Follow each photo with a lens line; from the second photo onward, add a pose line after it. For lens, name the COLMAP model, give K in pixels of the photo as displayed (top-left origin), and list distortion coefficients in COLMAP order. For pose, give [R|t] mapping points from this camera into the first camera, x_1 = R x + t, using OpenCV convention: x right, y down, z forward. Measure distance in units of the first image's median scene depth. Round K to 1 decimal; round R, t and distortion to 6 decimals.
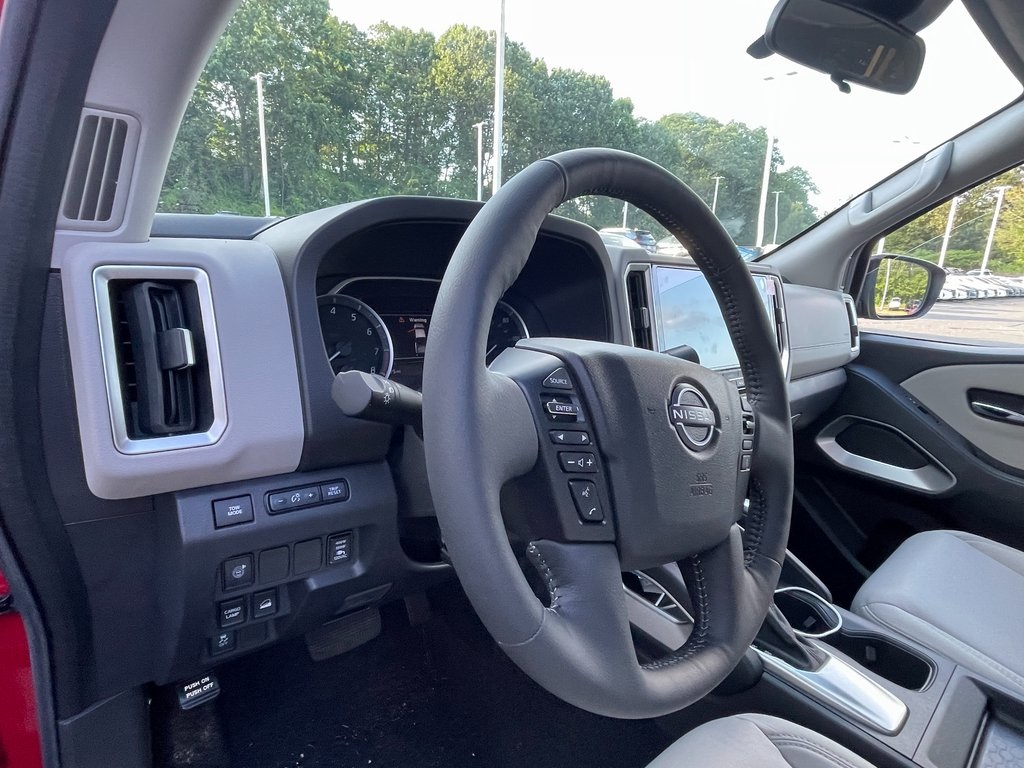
lens RADIAL K [[543.6, 0, 506.1], [0, 543.6, 390.1], [0, 0, 1]] dist [0.001714, 0.002484]
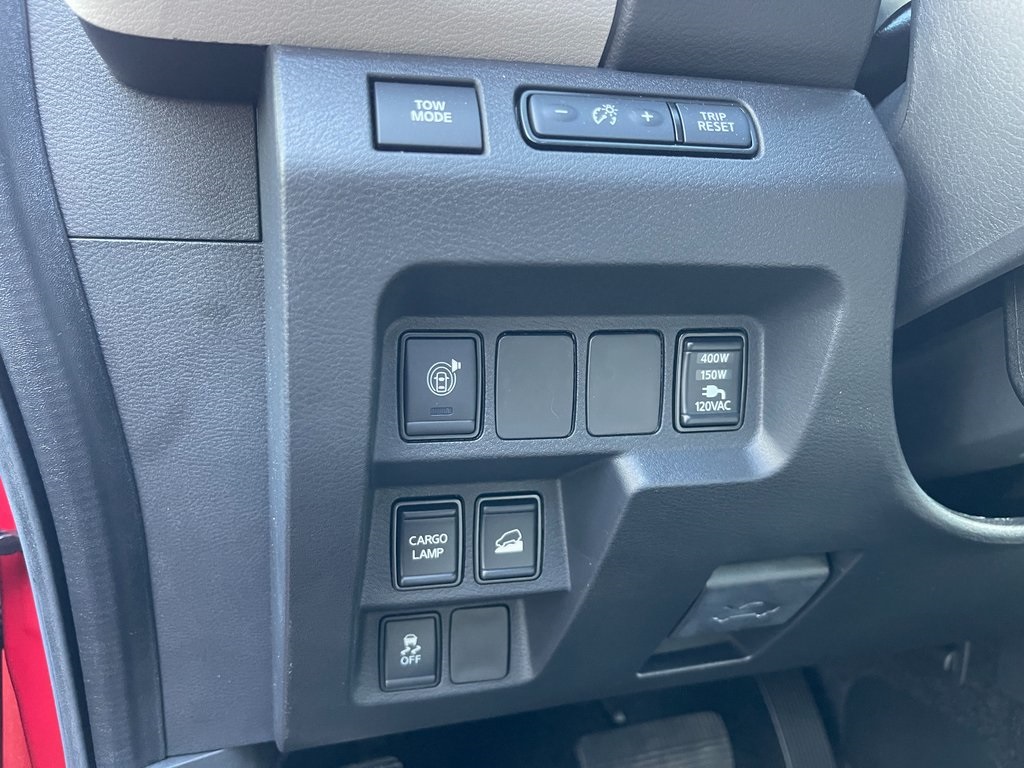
lens RADIAL K [[745.9, 0, 512.0], [0, 745.9, 384.0], [0, 0, 1]] dist [-0.002538, -0.002106]
pose [[0.917588, -0.049447, -0.394445, -0.236850], [-0.015816, 0.986908, -0.160509, 0.372262], [0.397218, 0.153519, 0.904793, 0.529906]]
